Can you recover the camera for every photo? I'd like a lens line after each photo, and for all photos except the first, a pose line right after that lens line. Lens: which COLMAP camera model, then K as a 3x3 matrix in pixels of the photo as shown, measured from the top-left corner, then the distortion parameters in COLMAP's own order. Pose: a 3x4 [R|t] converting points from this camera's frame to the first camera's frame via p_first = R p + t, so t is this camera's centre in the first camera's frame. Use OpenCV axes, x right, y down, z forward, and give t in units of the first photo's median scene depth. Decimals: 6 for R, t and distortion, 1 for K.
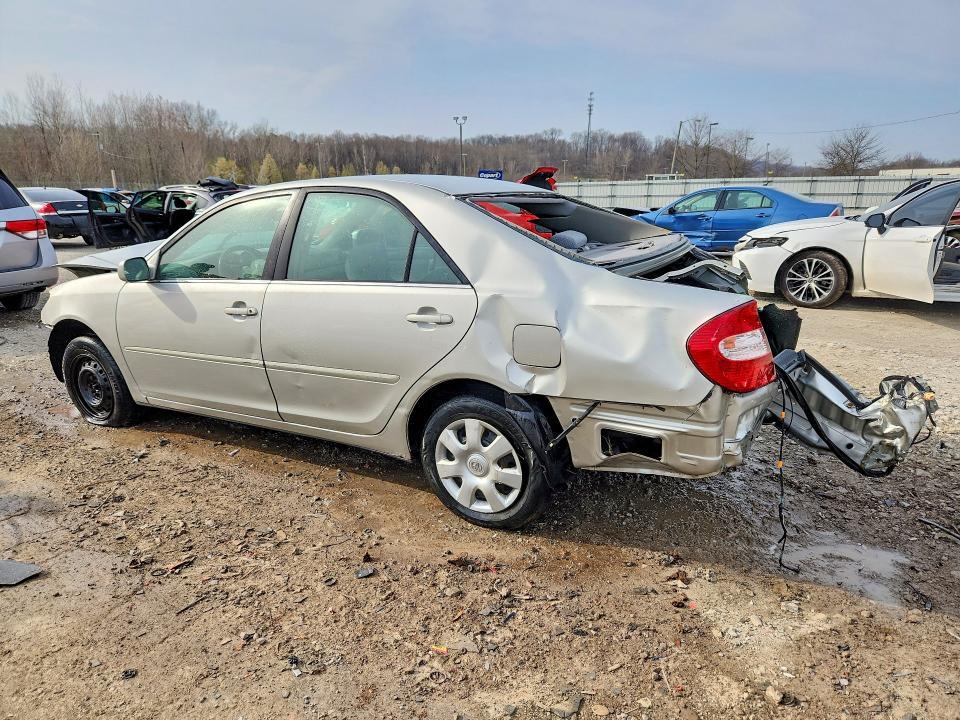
lens RADIAL K [[696.7, 0, 480.0], [0, 696.7, 360.0], [0, 0, 1]] dist [0.034171, -0.002882]
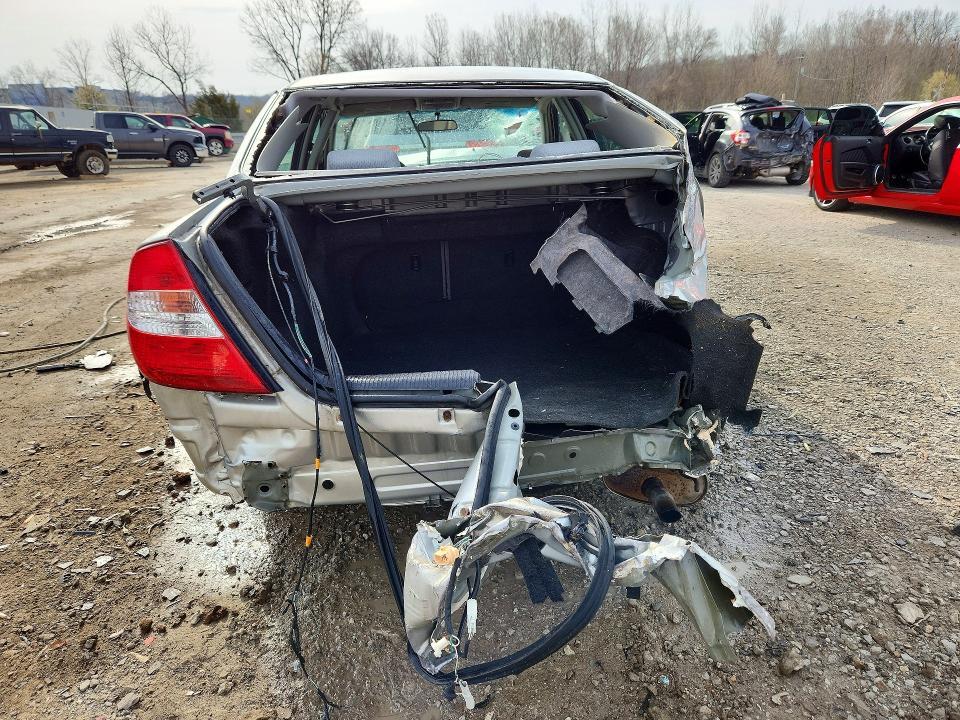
lens RADIAL K [[696.7, 0, 480.0], [0, 696.7, 360.0], [0, 0, 1]] dist [0.034171, -0.002882]
pose [[0.555794, 0.266185, -0.787552, 0.235626], [-0.192205, 0.962829, 0.189783, -0.033271], [0.808796, 0.045891, 0.586297, 0.195268]]
